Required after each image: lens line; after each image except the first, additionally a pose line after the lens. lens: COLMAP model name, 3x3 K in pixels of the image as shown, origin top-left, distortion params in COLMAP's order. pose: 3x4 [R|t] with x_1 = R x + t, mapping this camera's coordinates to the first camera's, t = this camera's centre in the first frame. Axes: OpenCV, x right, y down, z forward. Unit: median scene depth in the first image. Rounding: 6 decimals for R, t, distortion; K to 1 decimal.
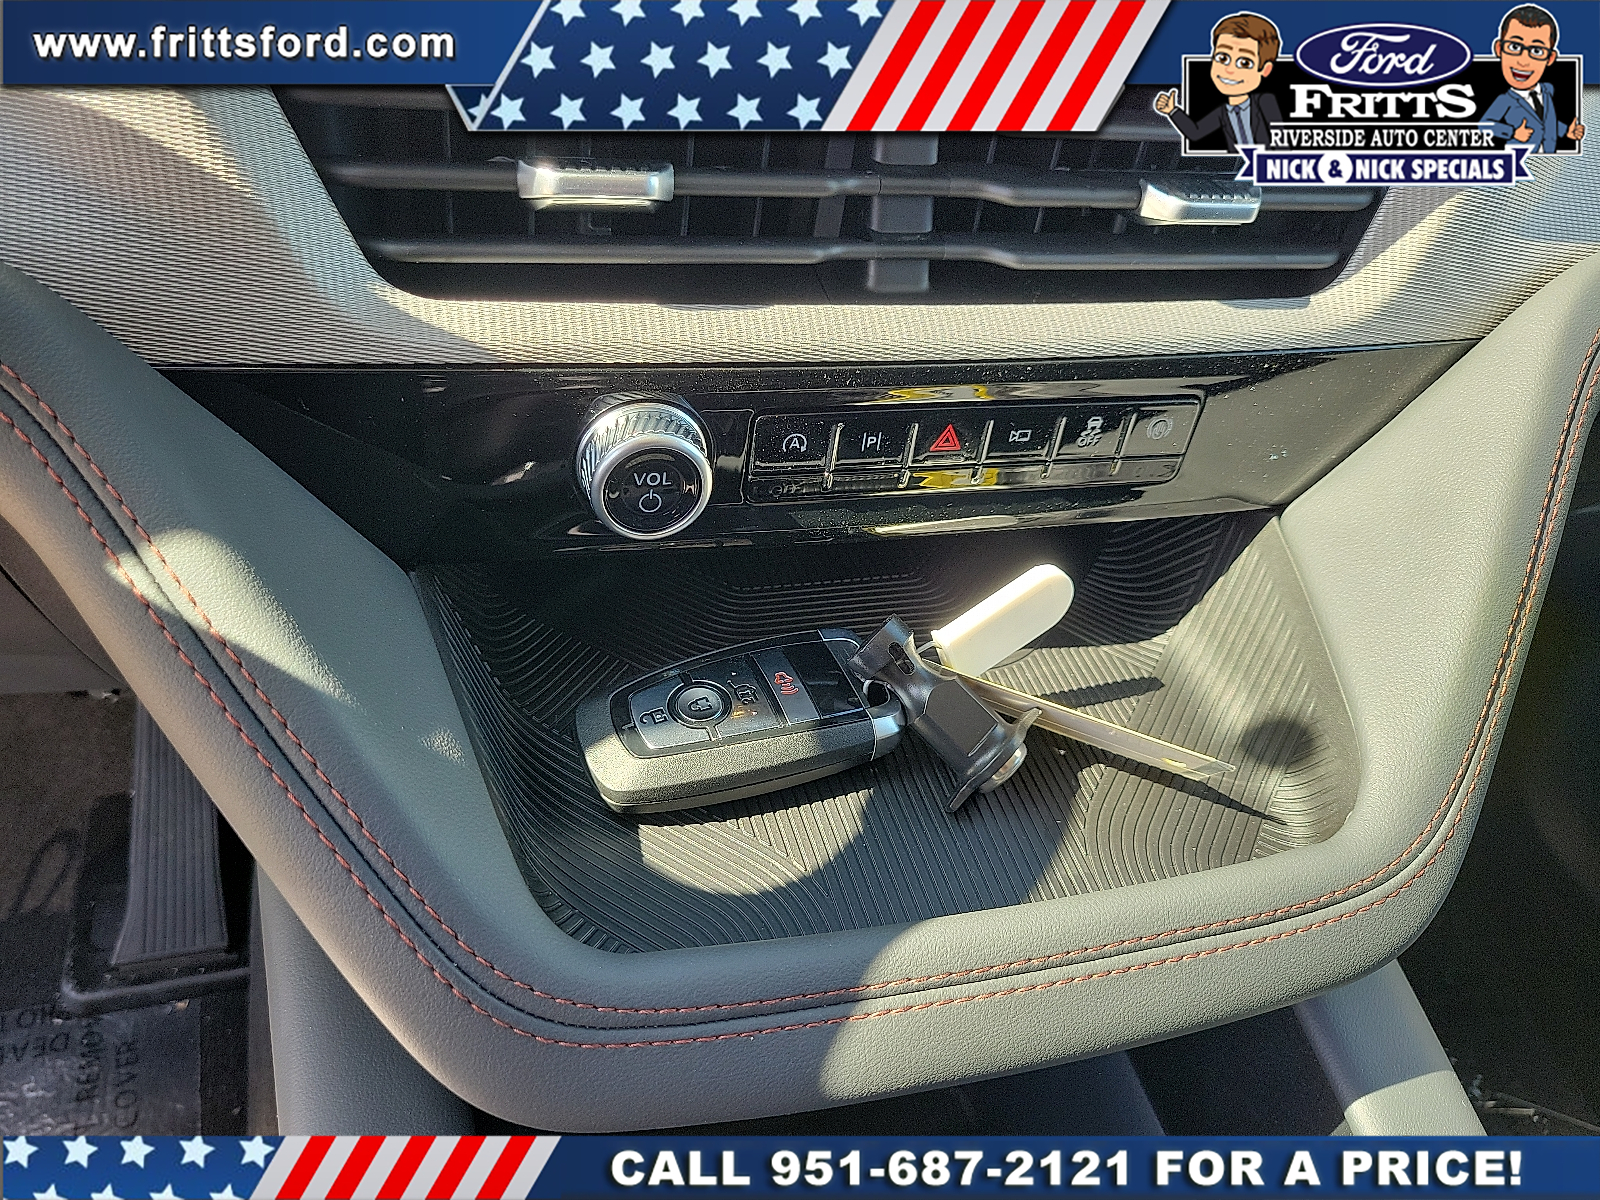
lens RADIAL K [[1234.3, 0, 800.0], [0, 1234.3, 600.0], [0, 0, 1]] dist [-0.008650, -0.003806]
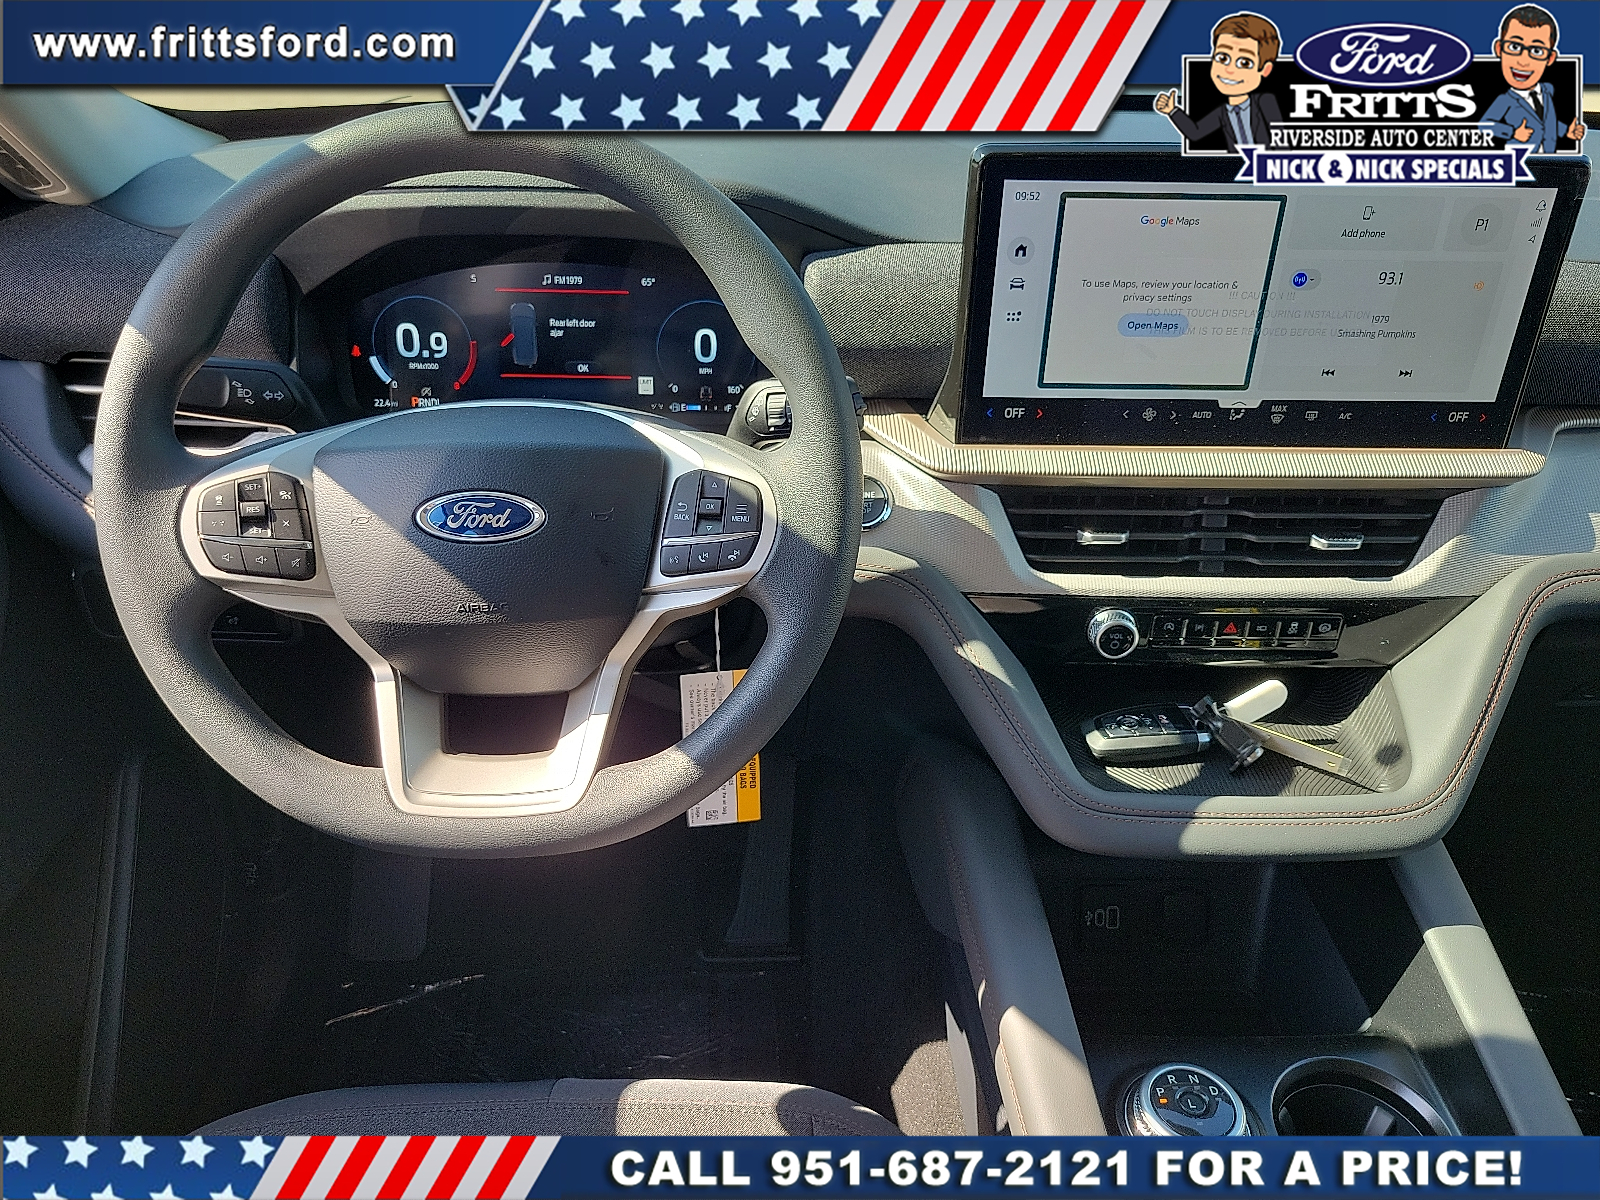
lens RADIAL K [[1176.7, 0, 800.0], [0, 1176.7, 600.0], [0, 0, 1]] dist [0.008121, 0.003284]
pose [[0.958088, 0.023150, -0.285536, -0.042269], [-0.078374, 0.979885, -0.183531, 0.338996], [0.275544, 0.198217, 0.940630, -1.596422]]
